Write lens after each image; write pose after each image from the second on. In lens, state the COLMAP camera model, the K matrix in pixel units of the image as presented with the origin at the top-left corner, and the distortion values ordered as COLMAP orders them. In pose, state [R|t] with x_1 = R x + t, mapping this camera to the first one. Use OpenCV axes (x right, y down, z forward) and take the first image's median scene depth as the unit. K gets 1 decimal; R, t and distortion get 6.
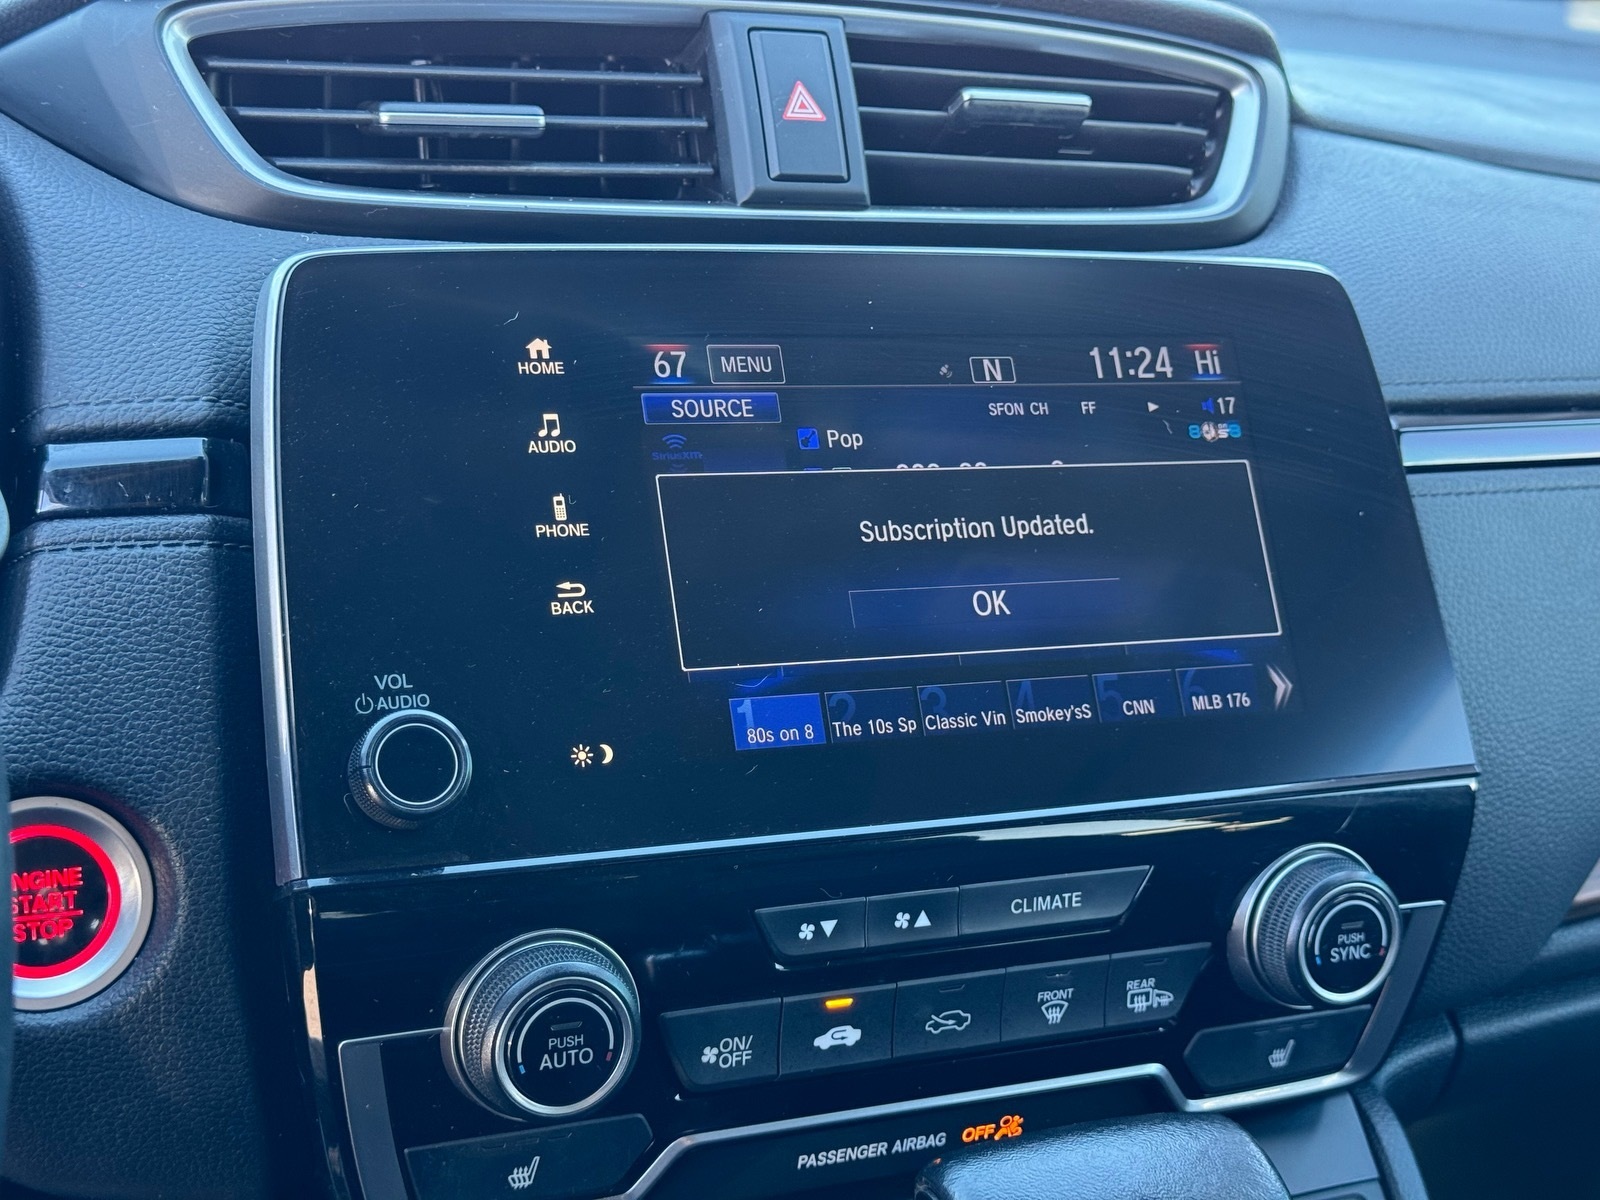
lens RADIAL K [[2316.2, 0, 792.8], [0, 2316.2, 593.0], [0, 0, 1]] dist [0.077956, 0.000000]
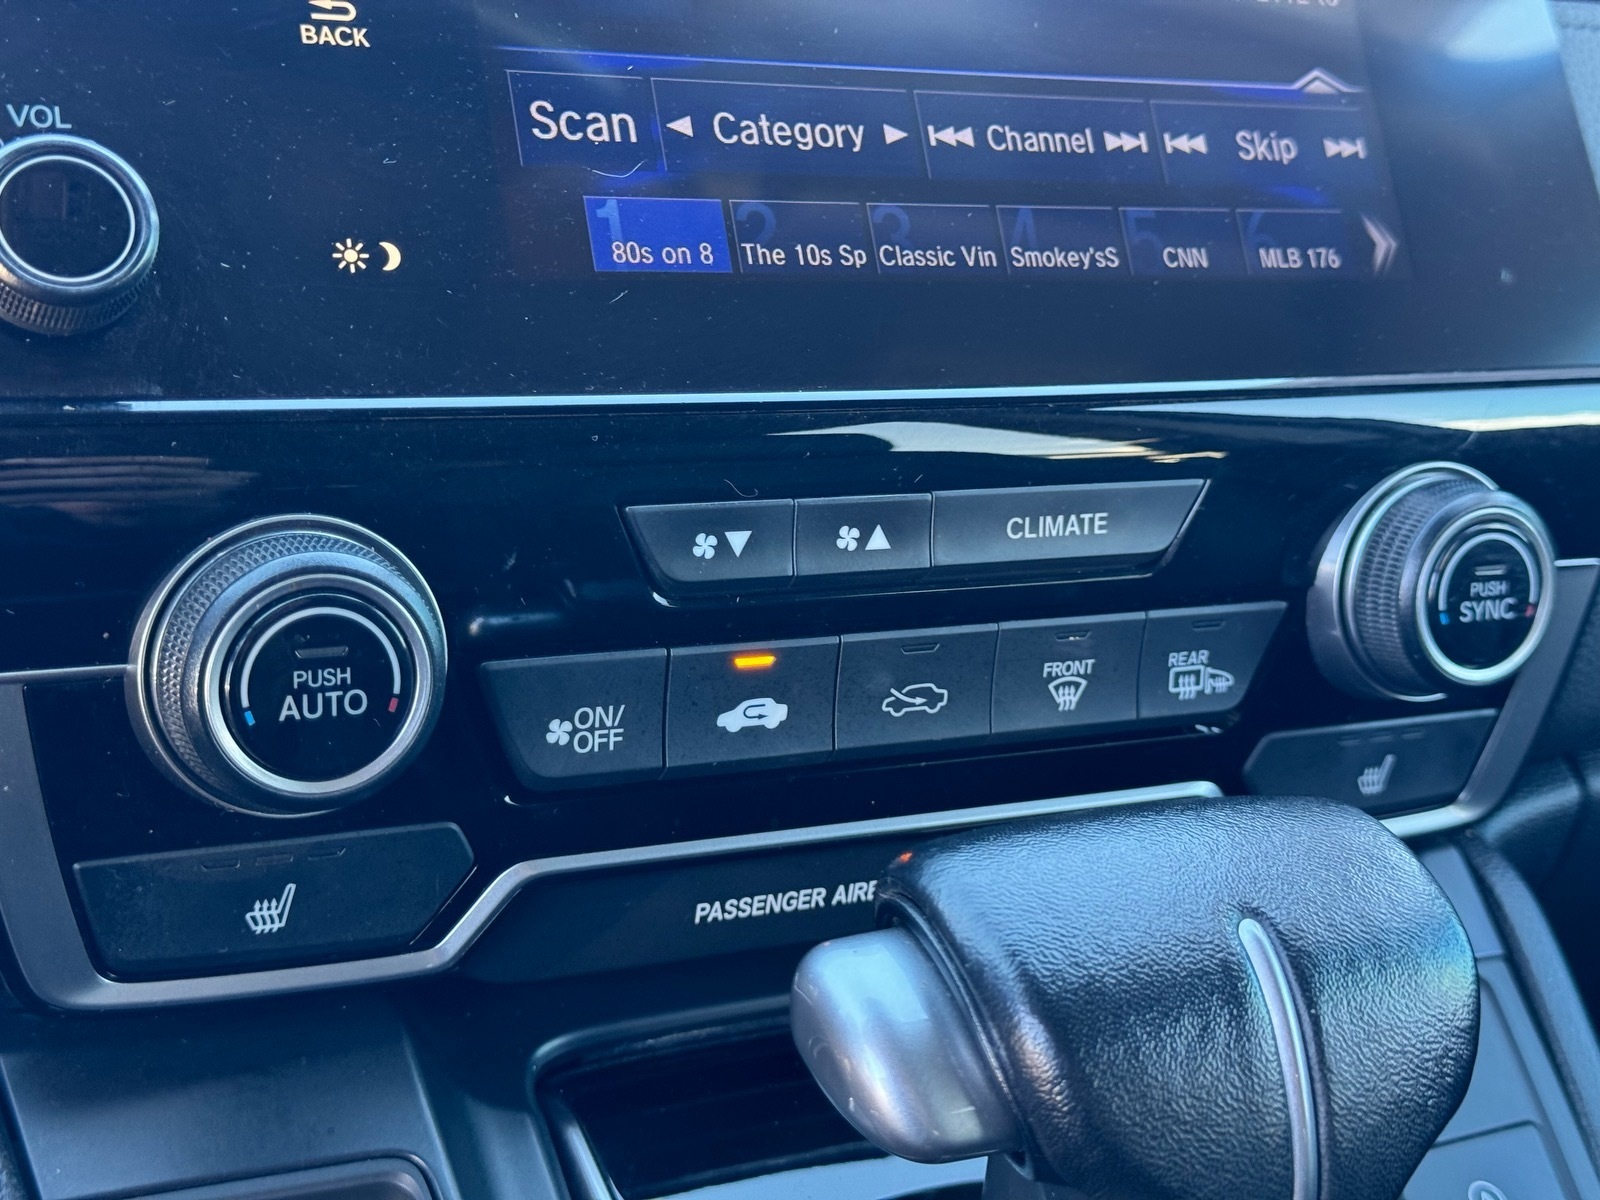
lens RADIAL K [[2316.2, 0, 801.1], [0, 2316.2, 602.4], [0, 0, 1]] dist [0.077956, 0.000000]
pose [[0.998980, -0.008072, 0.044425, 0.003788], [0.007626, 0.999919, 0.010190, 0.149520], [-0.044504, -0.009841, 0.998961, 0.327323]]
